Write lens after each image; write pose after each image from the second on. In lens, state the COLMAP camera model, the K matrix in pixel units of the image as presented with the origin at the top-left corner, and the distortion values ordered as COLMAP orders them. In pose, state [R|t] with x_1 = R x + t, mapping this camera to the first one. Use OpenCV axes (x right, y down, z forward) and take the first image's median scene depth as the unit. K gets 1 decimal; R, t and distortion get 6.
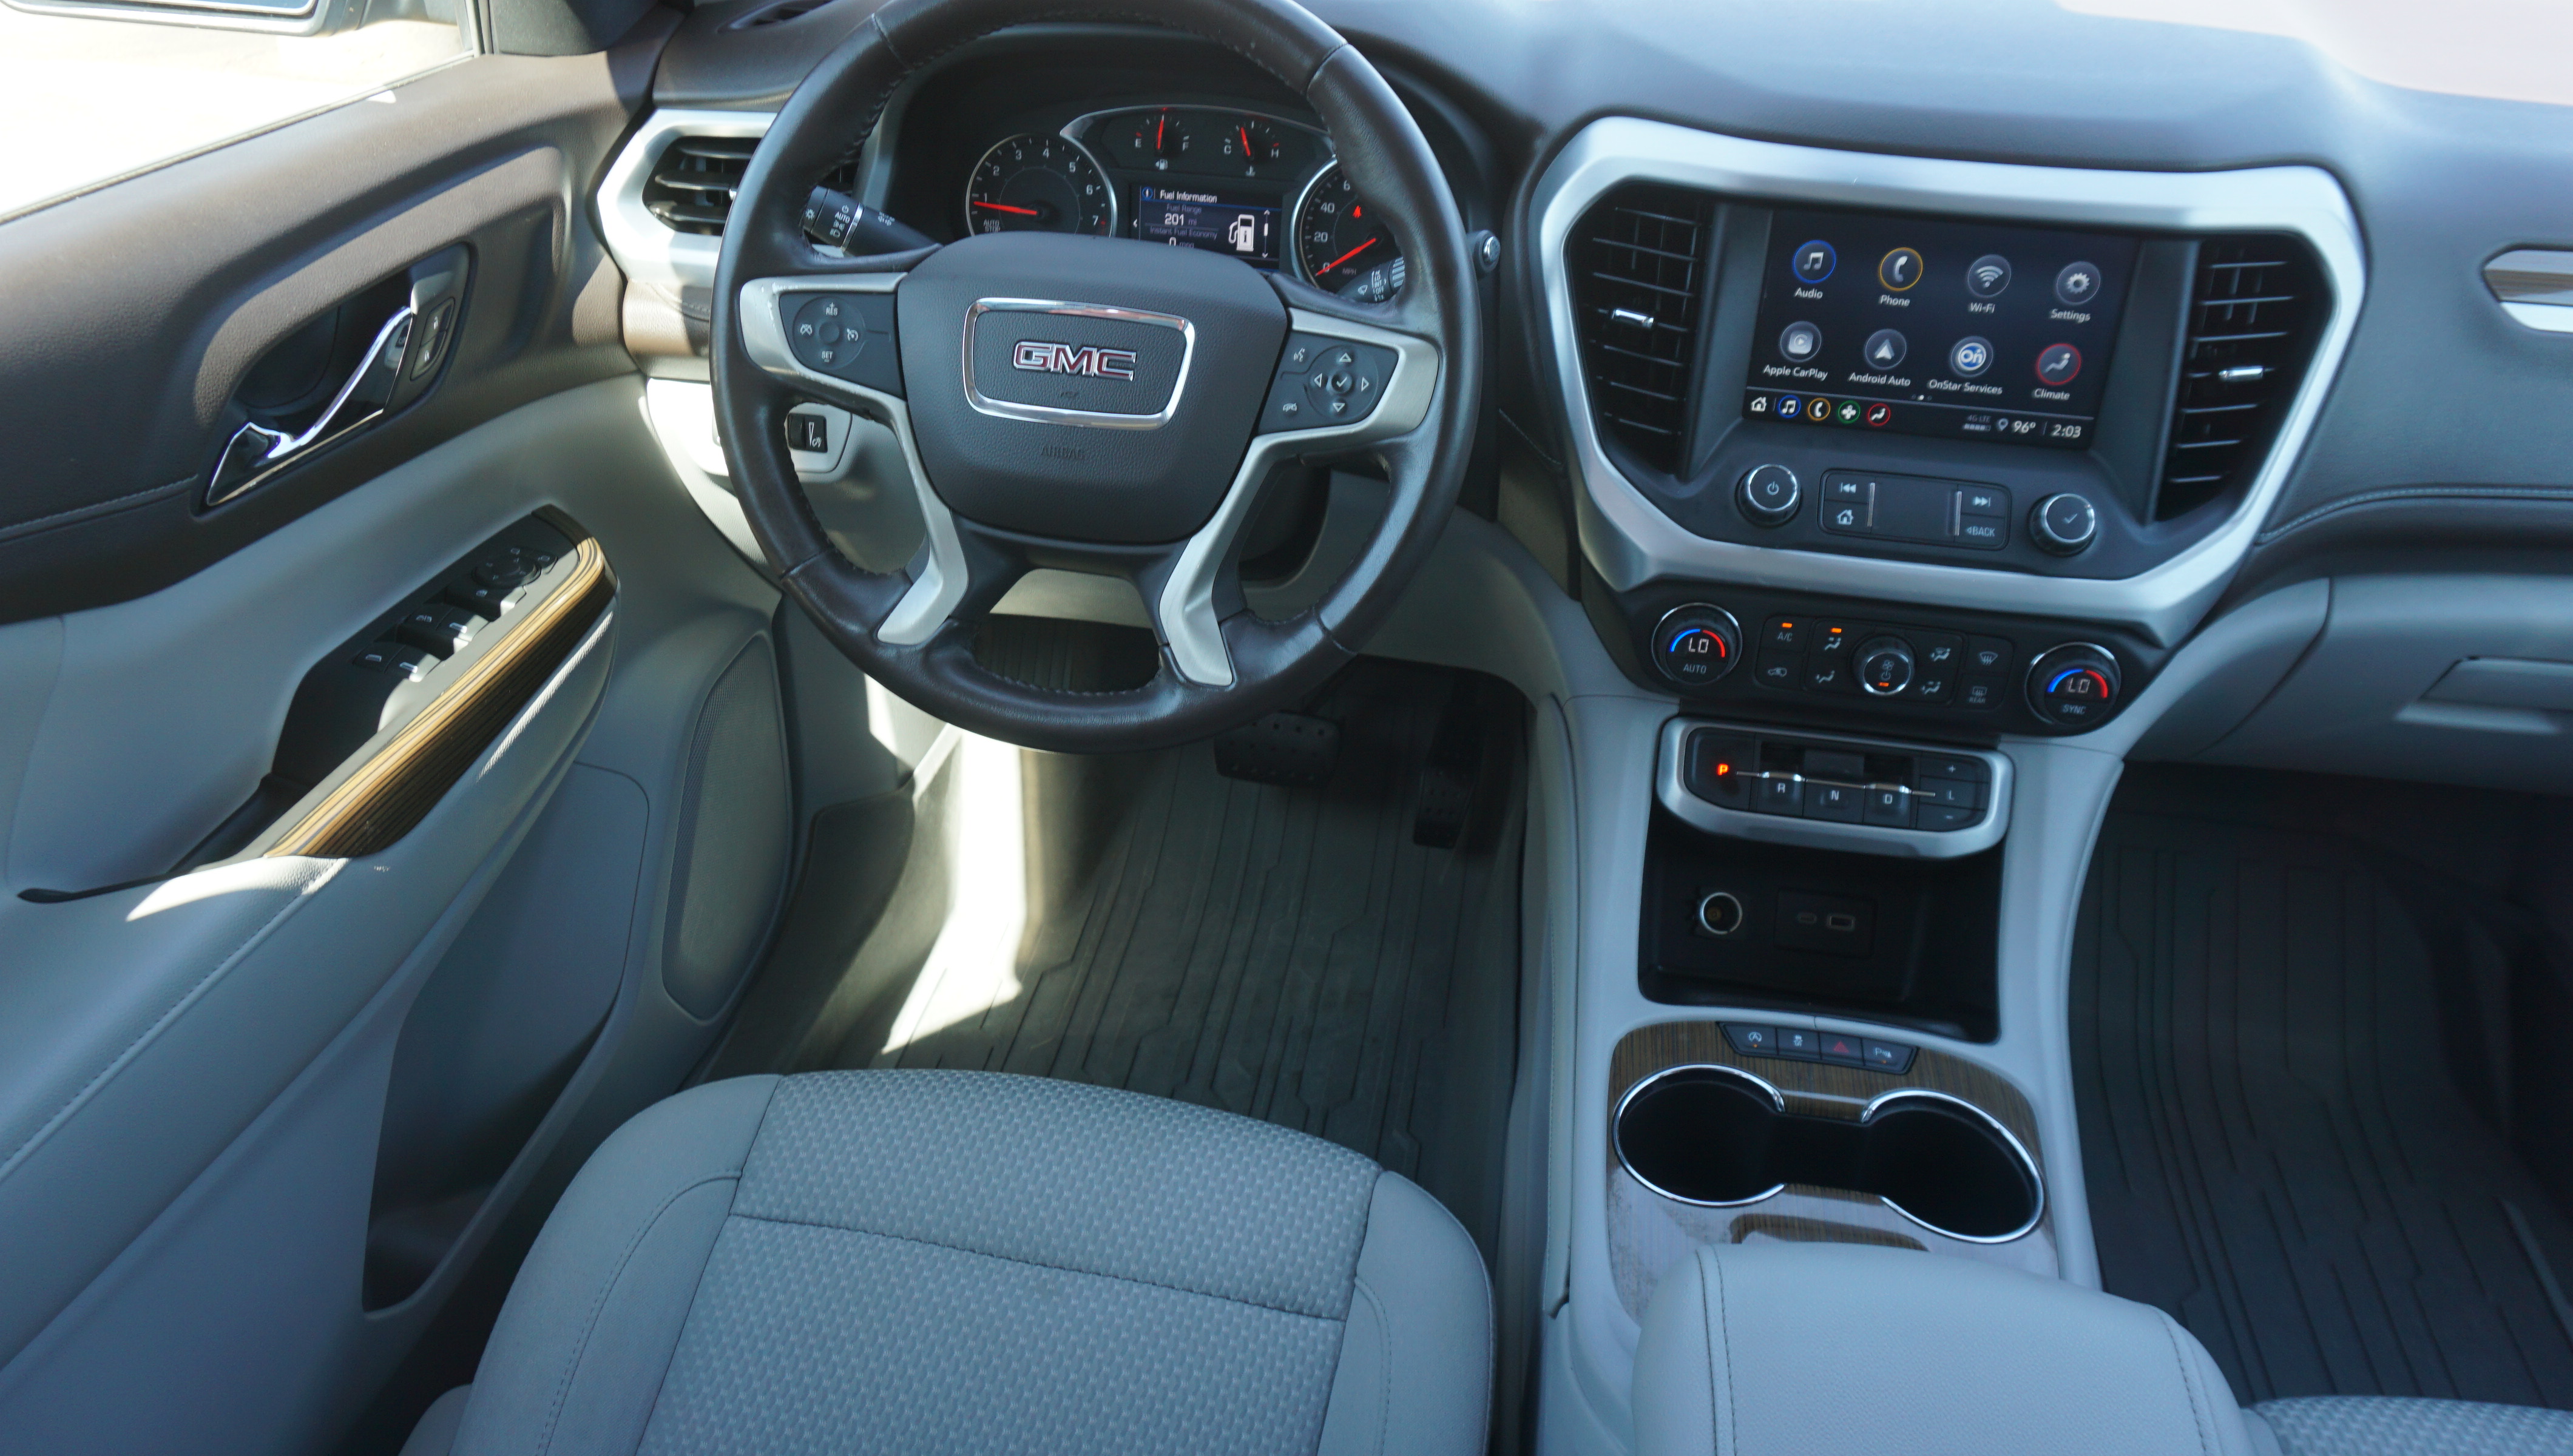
lens RADIAL K [[1738.5, 0, 1303.7], [0, 1738.5, 729.7], [0, 0, 1]] dist [-0.041416, 0.041880]
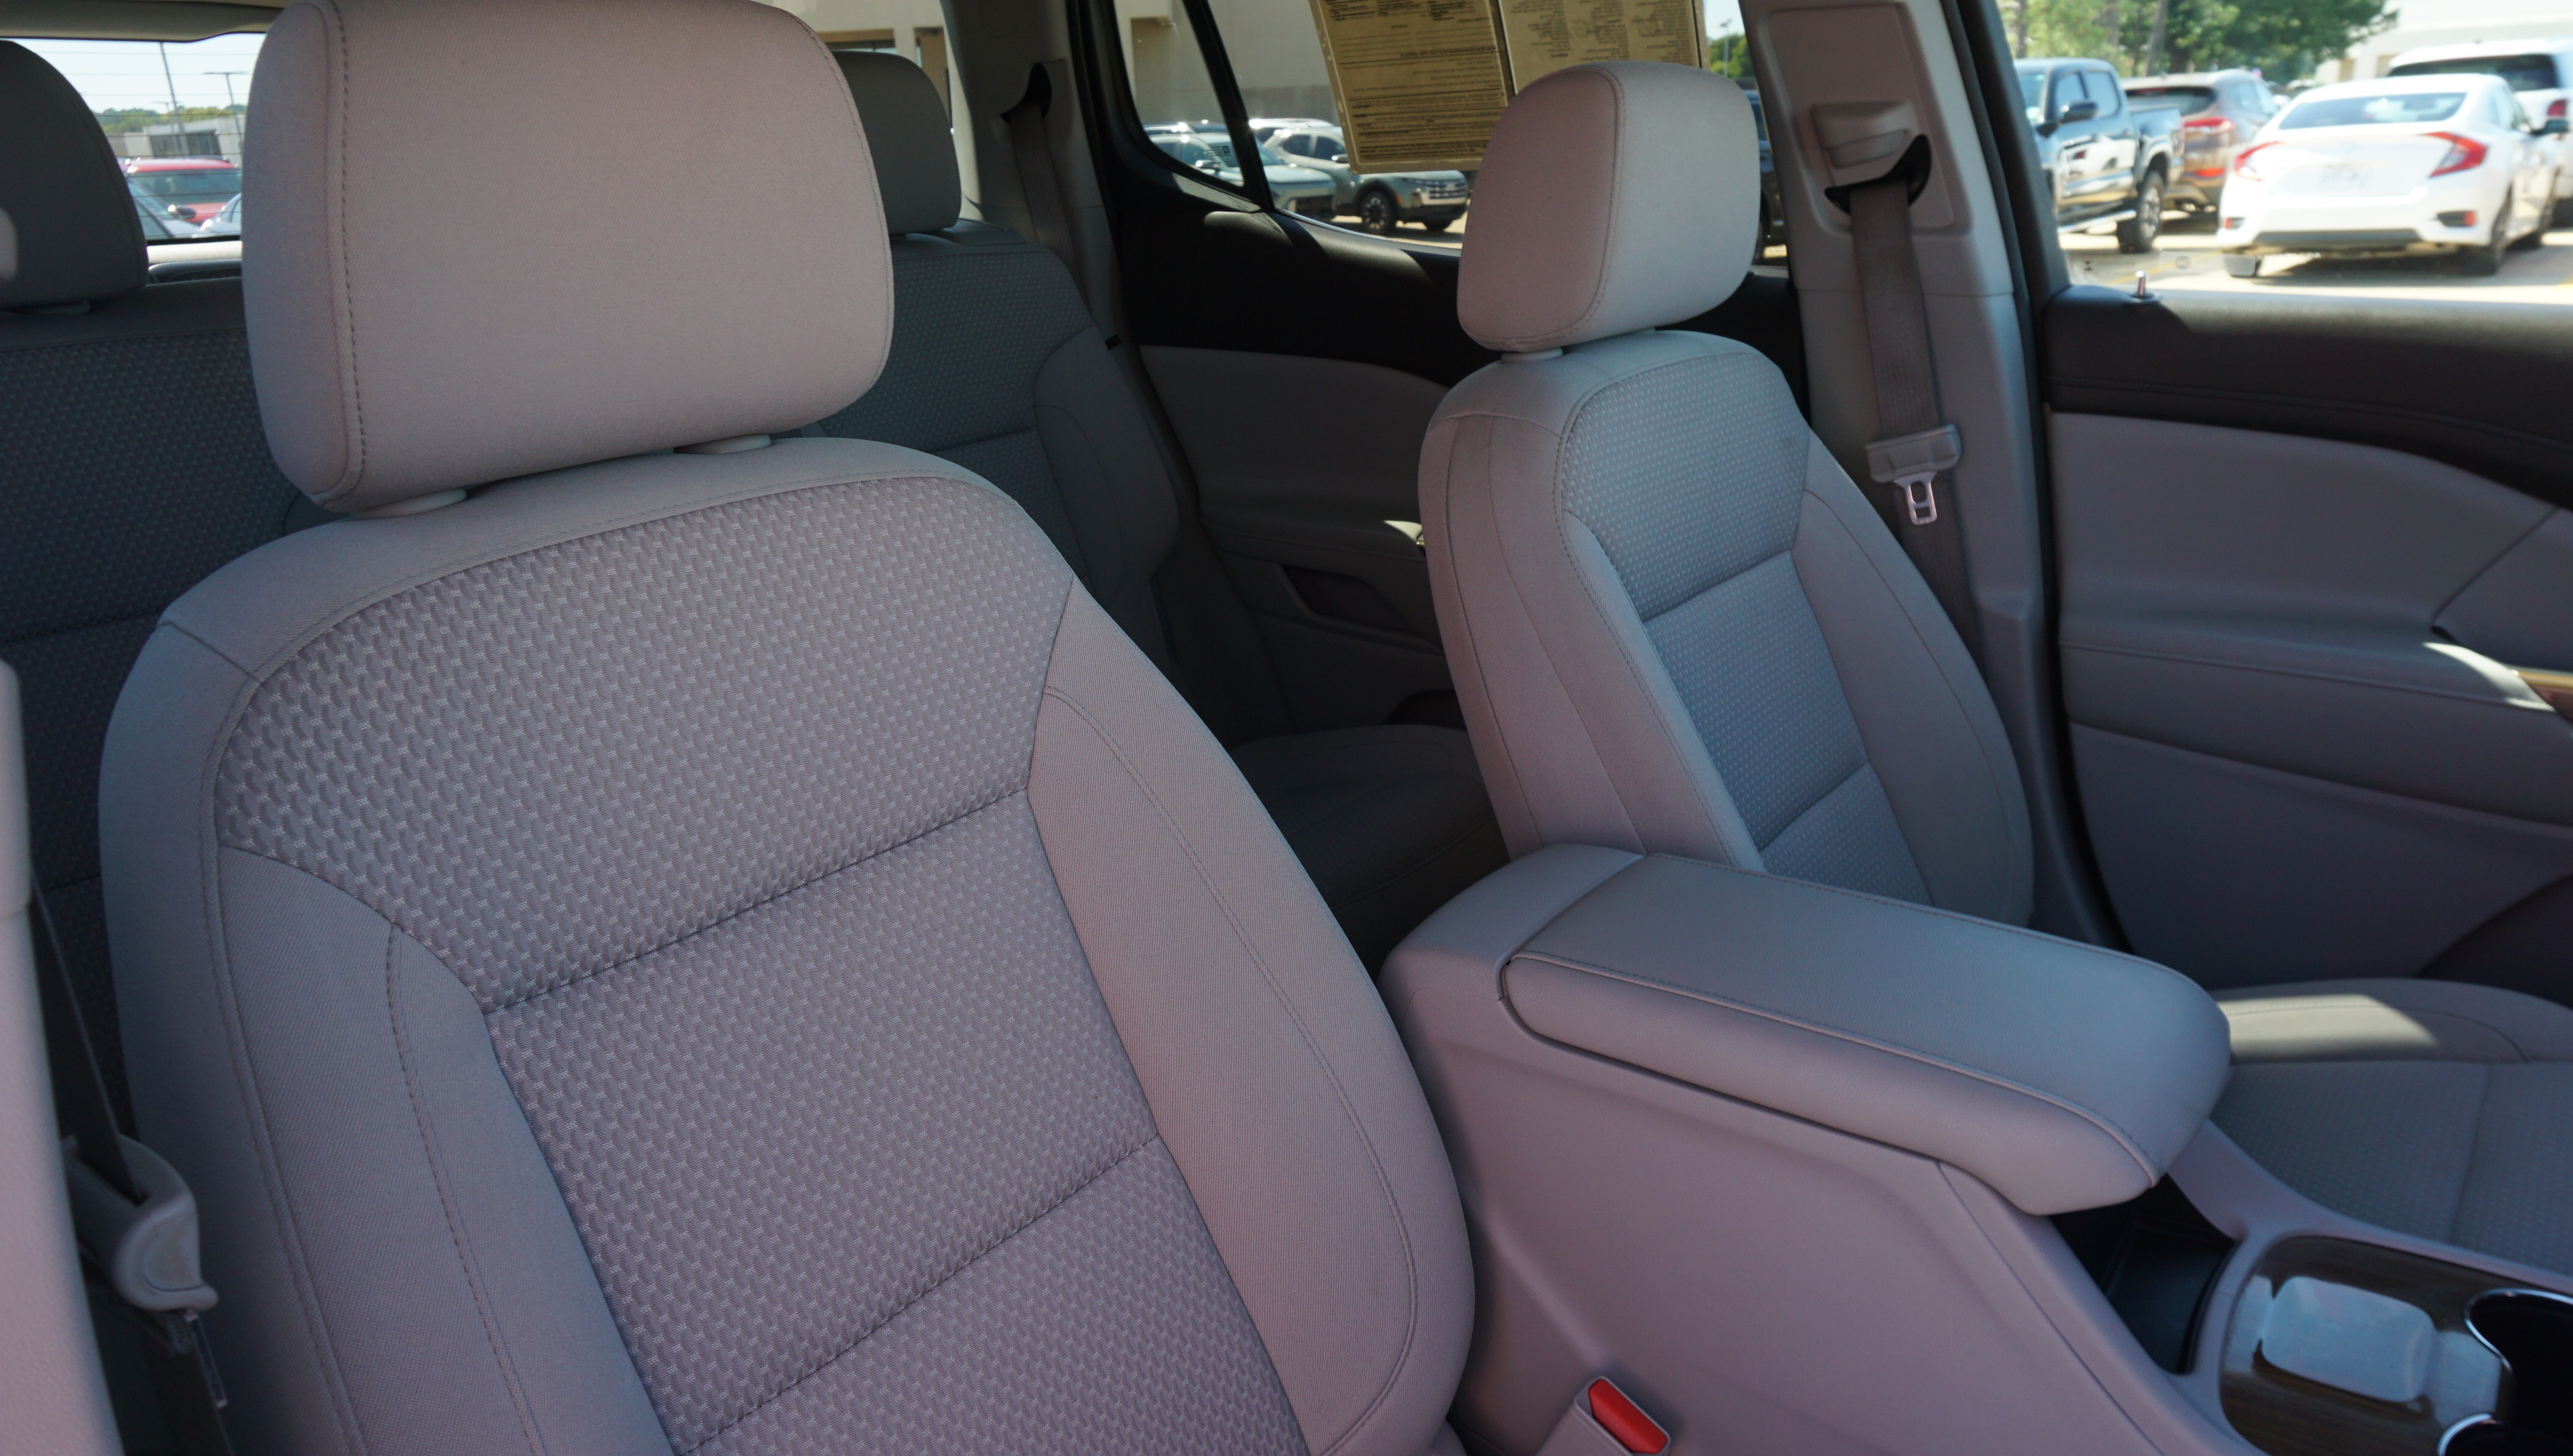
lens RADIAL K [[1733.2, 0, 1303.8], [0, 1733.2, 723.2], [0, 0, 1]] dist [-0.049741, 0.039569]
pose [[-0.458190, 0.280467, -0.843446, 1.145630], [-0.472456, 0.726918, 0.498373, -0.135325], [0.752893, 0.626840, -0.200558, 0.425293]]
